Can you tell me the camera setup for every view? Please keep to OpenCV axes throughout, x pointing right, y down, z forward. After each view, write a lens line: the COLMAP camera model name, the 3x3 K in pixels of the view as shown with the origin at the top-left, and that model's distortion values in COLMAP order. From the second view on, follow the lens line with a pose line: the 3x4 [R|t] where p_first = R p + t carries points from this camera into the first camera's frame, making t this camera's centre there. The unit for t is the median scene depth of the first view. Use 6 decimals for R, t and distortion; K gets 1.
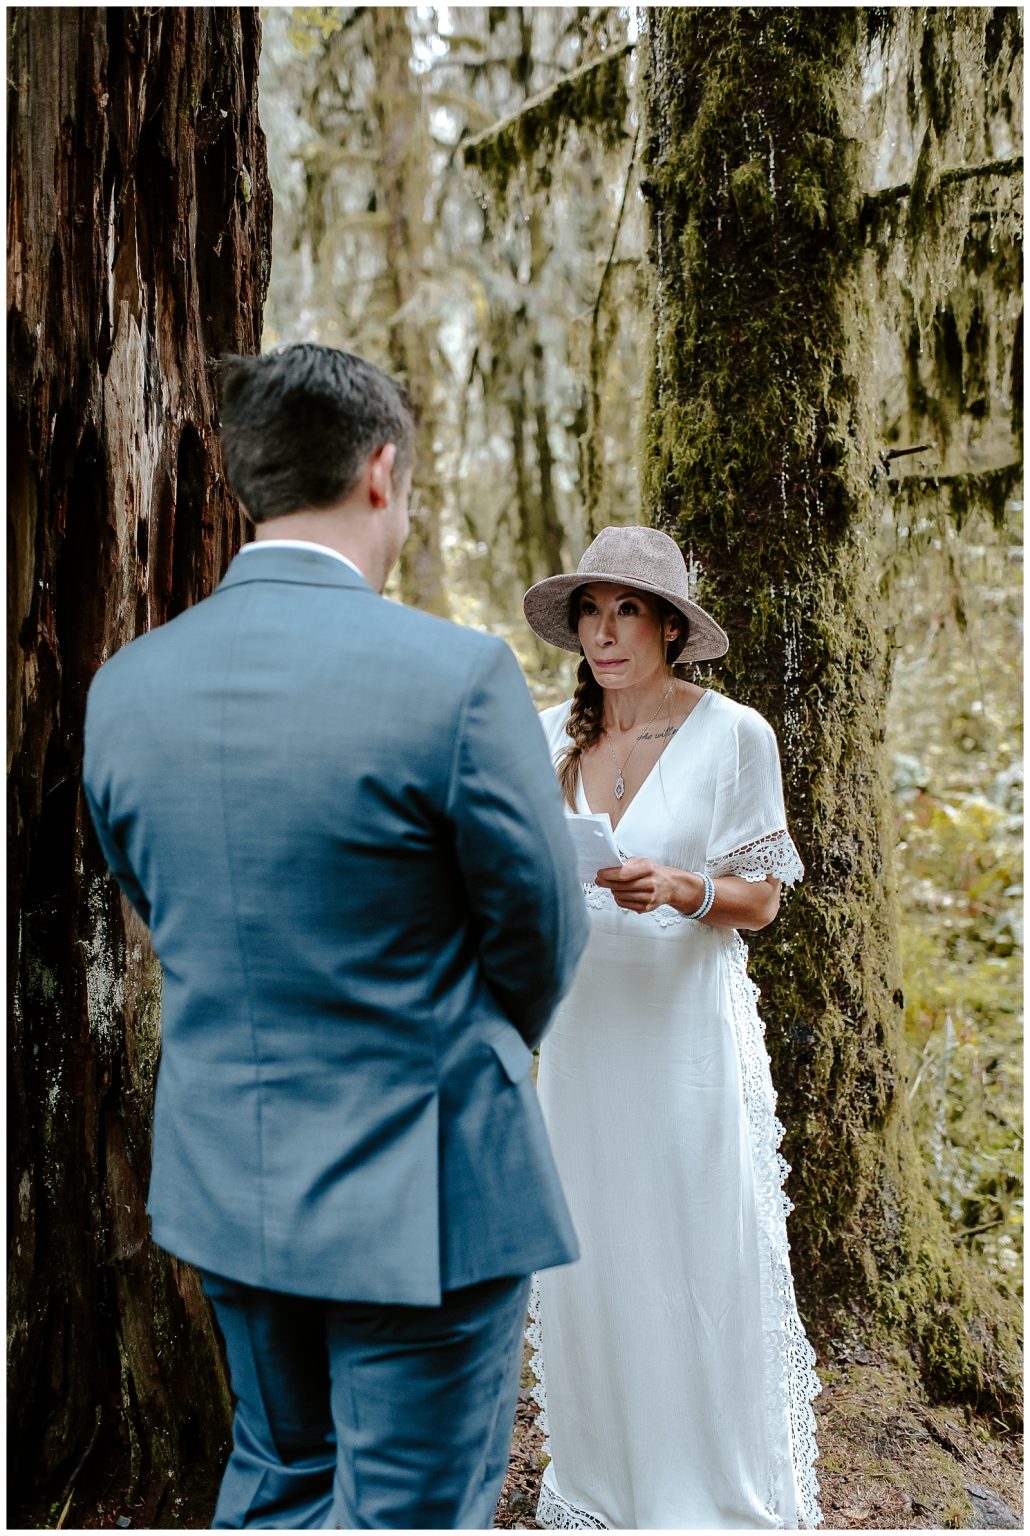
lens RADIAL K [[1555.3, 0, 515.0], [0, 1555.3, 768.0], [0, 0, 1]] dist [0.008043, 0.020991]
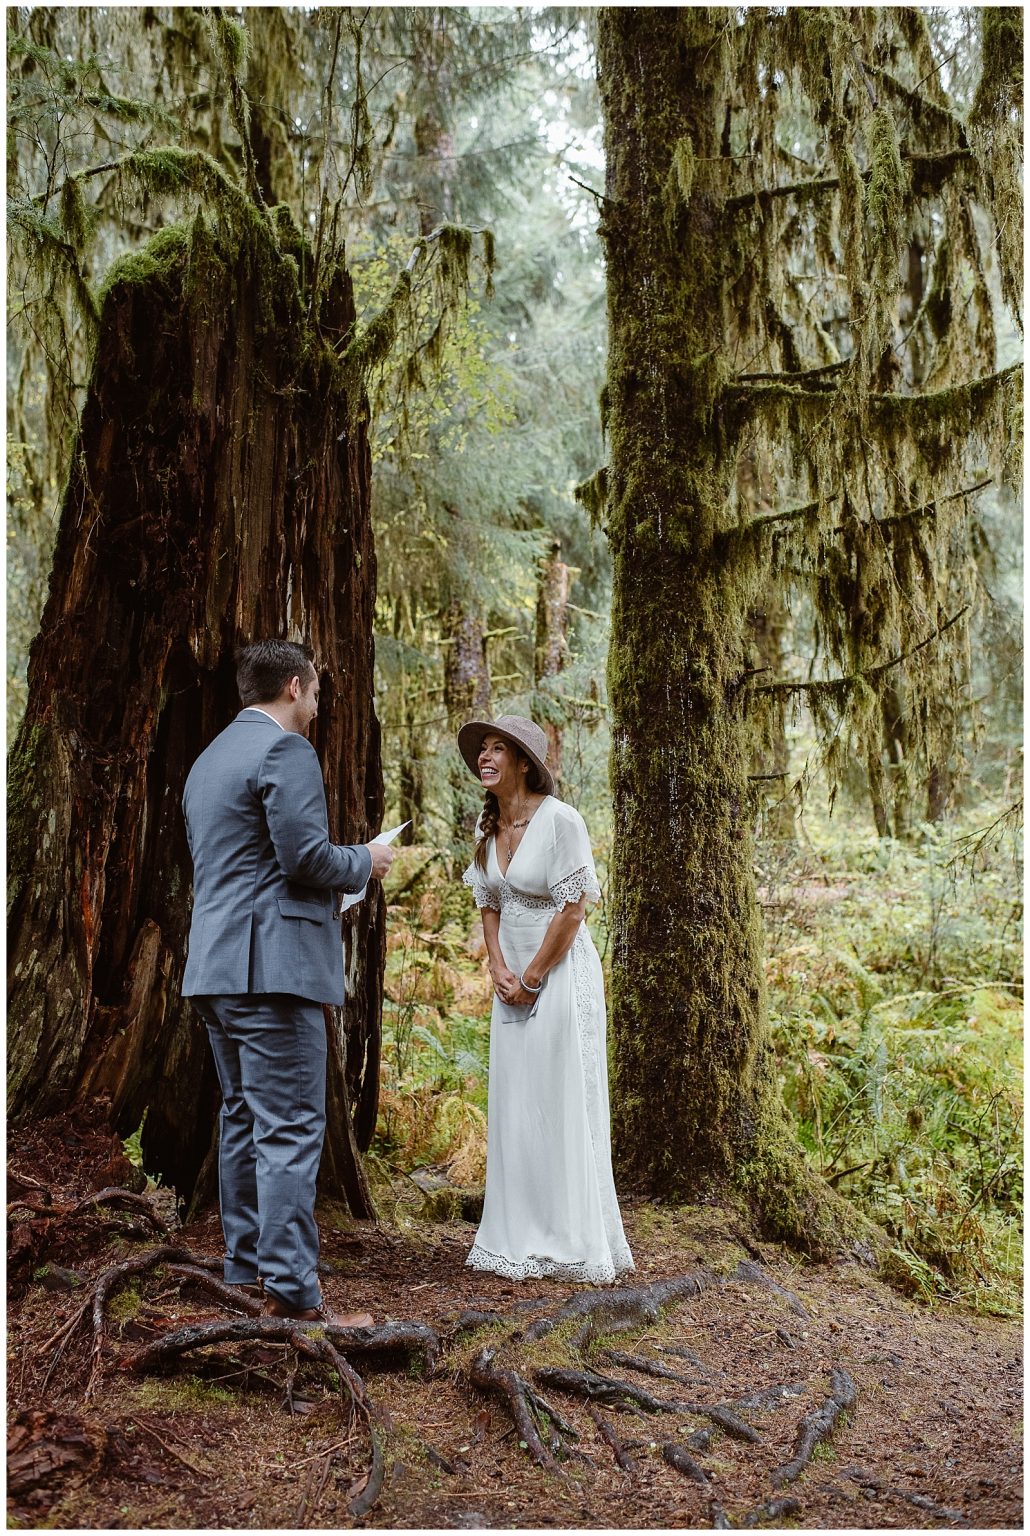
lens RADIAL K [[1555.3, 0, 515.0], [0, 1555.3, 768.0], [0, 0, 1]] dist [0.008043, 0.020991]
pose [[0.953249, -0.000348, -0.302187, 0.530621], [-0.035363, 0.993000, -0.112696, 0.109815], [0.300111, 0.118114, 0.946563, -0.718260]]
